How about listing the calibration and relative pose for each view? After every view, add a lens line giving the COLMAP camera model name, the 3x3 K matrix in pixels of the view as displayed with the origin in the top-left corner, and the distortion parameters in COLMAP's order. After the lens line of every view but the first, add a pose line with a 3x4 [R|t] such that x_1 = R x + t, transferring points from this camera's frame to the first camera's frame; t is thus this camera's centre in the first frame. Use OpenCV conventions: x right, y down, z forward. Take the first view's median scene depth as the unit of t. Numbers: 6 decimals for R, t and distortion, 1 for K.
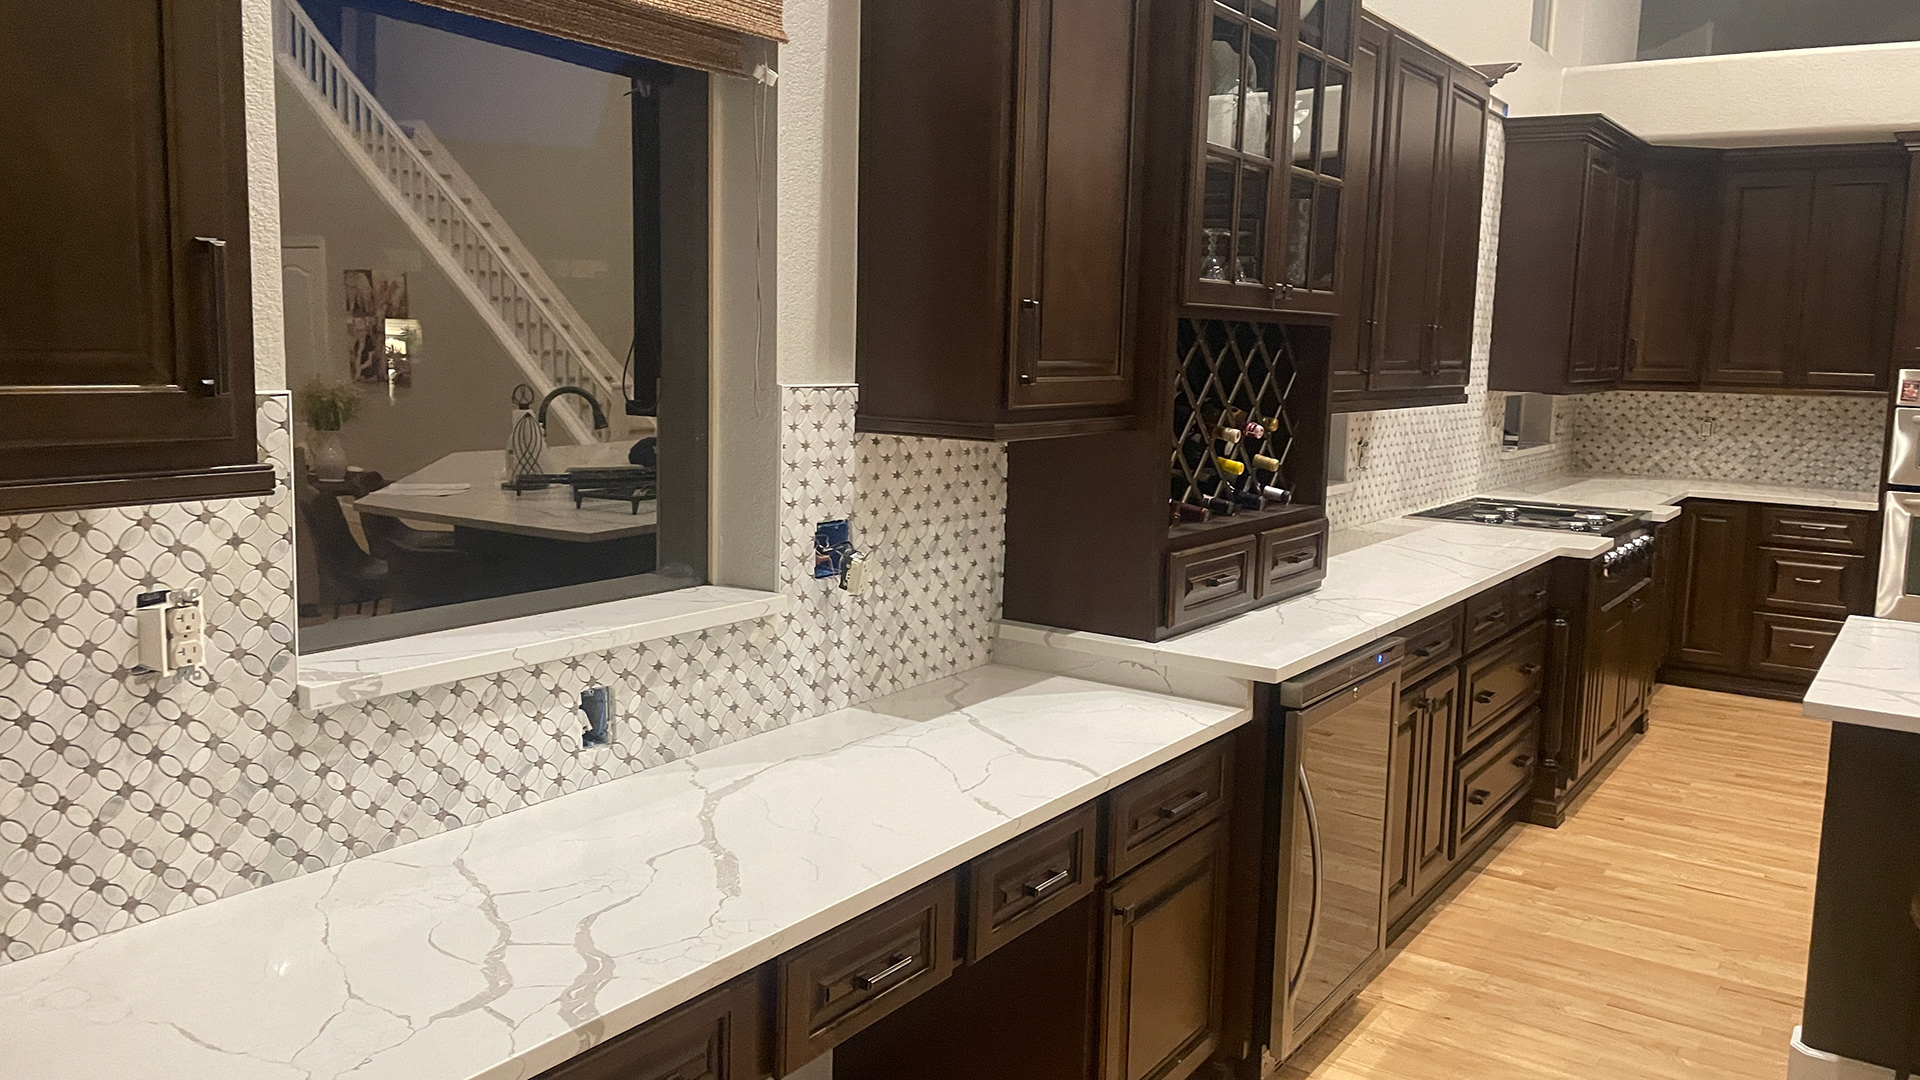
lens RADIAL K [[1456.7, 0, 968.4], [0, 1456.7, 529.6], [0, 0, 1]] dist [0.083429, -0.063500]
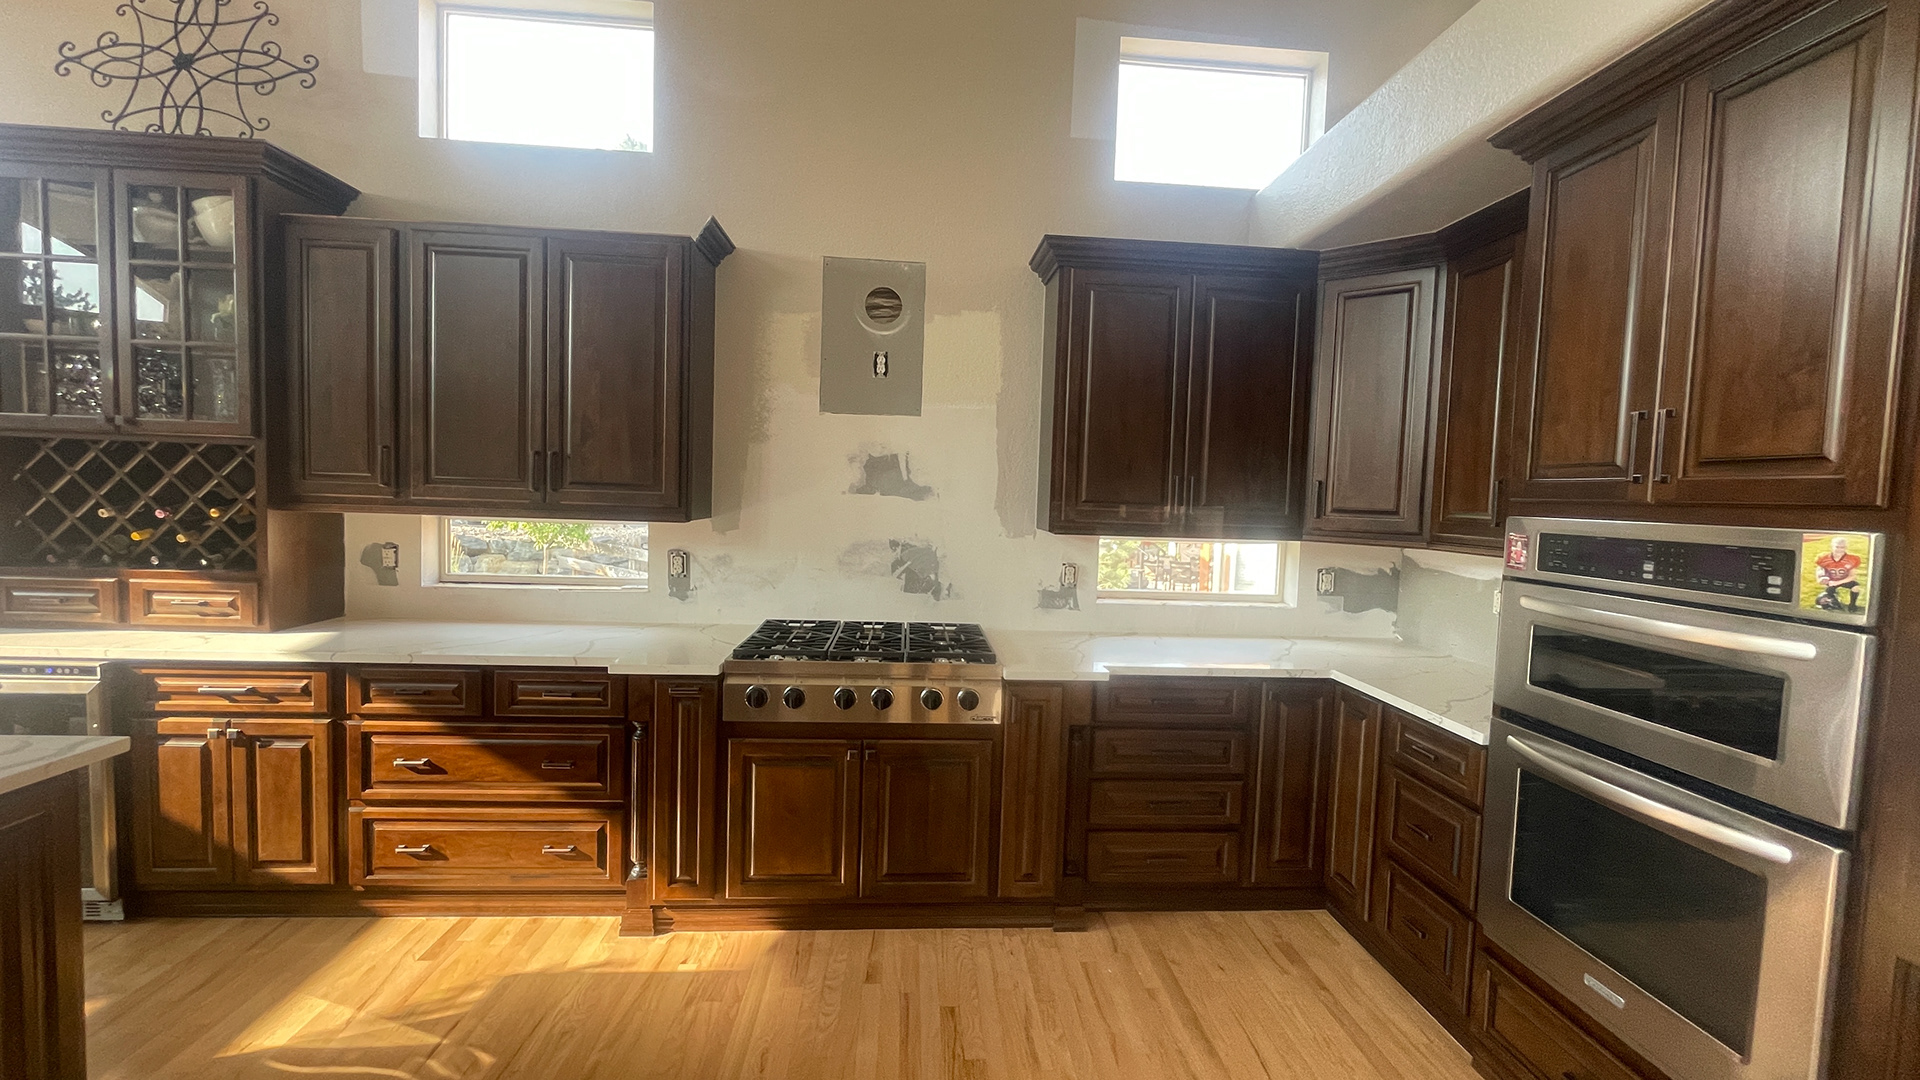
lens RADIAL K [[800.5, 0, 953.8], [0, 800.5, 534.0], [0, 0, 1]] dist [0.004374, -0.000443]
pose [[0.601970, 0.038233, -0.797603, 1.690861], [-0.122776, 0.991407, -0.045139, -0.137565], [0.789024, 0.125099, 0.601491, 1.427552]]
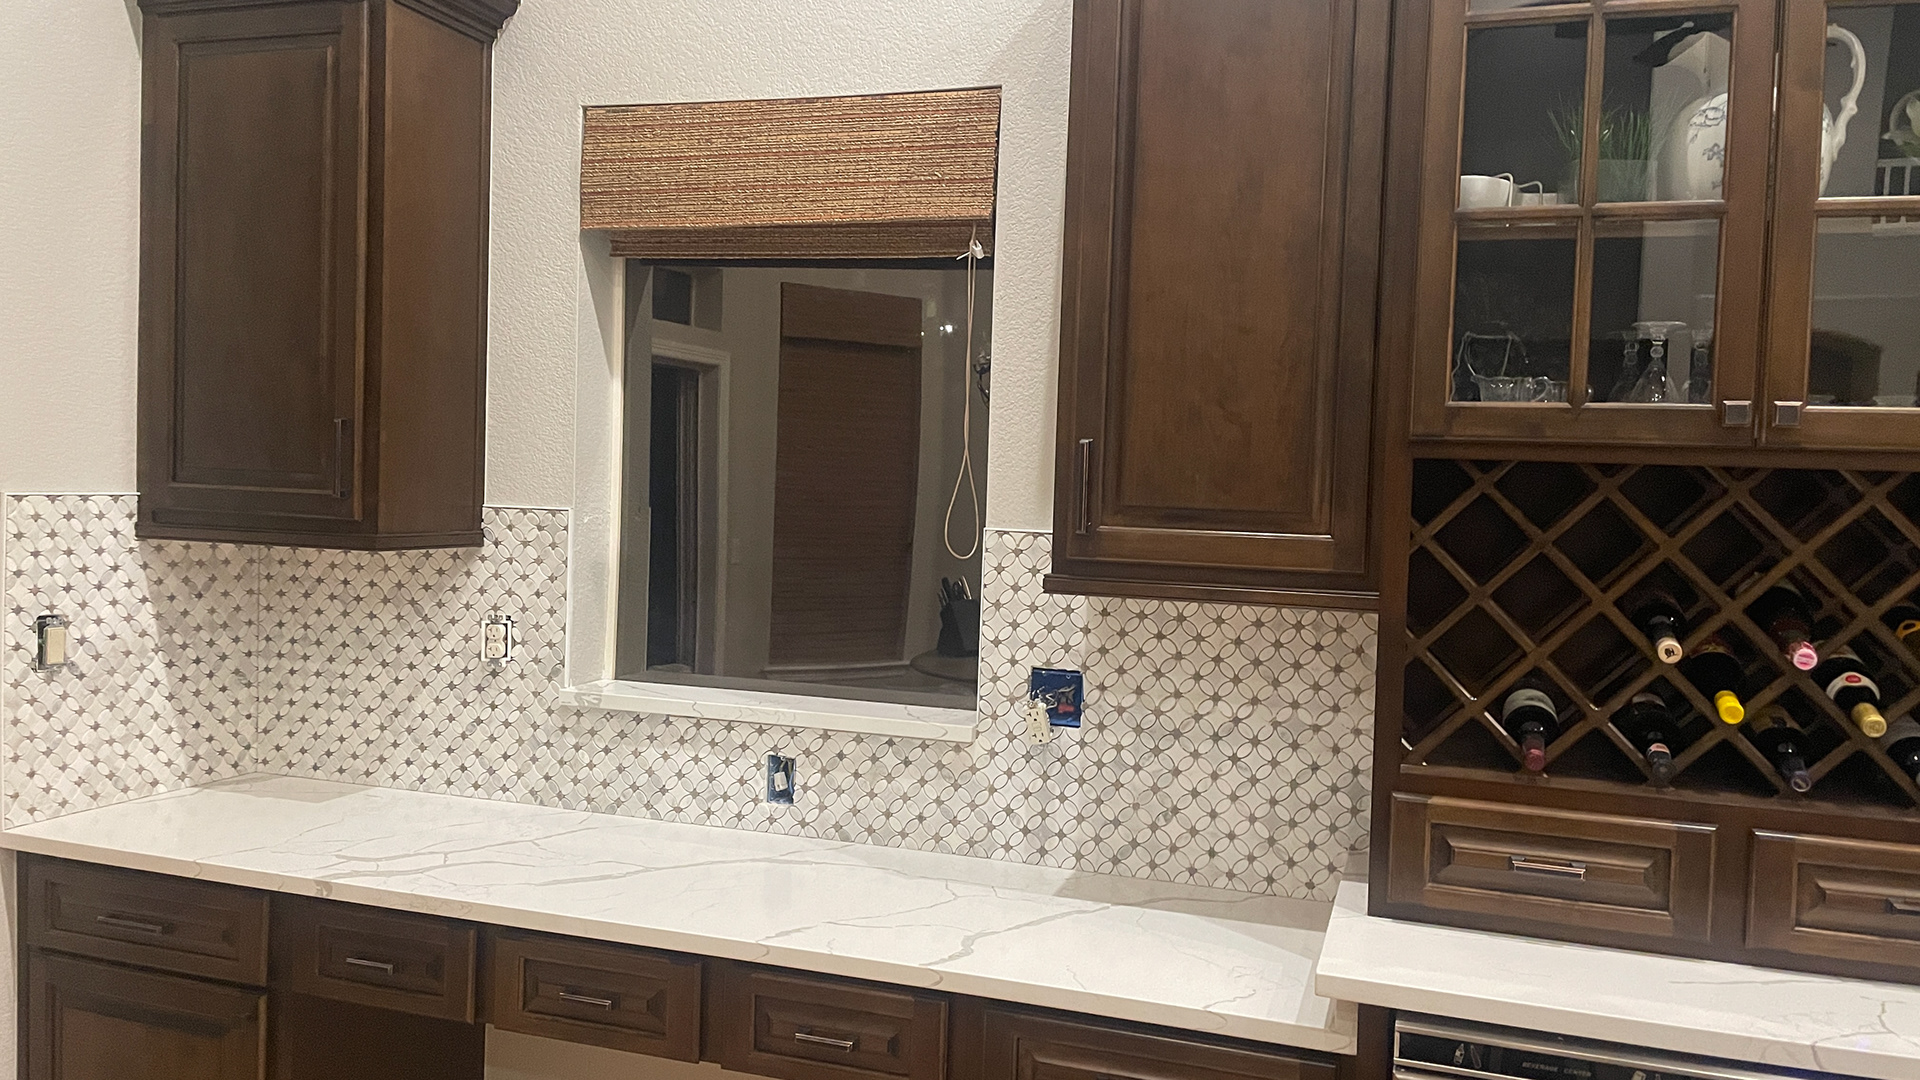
lens RADIAL K [[1456.7, 0, 944.3], [0, 1456.7, 522.4], [0, 0, 1]] dist [0.083429, -0.063500]
pose [[0.267894, 0.016231, -0.963312, 0.907235], [-0.151692, 0.988098, -0.025537, -0.072908], [0.951432, 0.152967, 0.267168, 0.701401]]
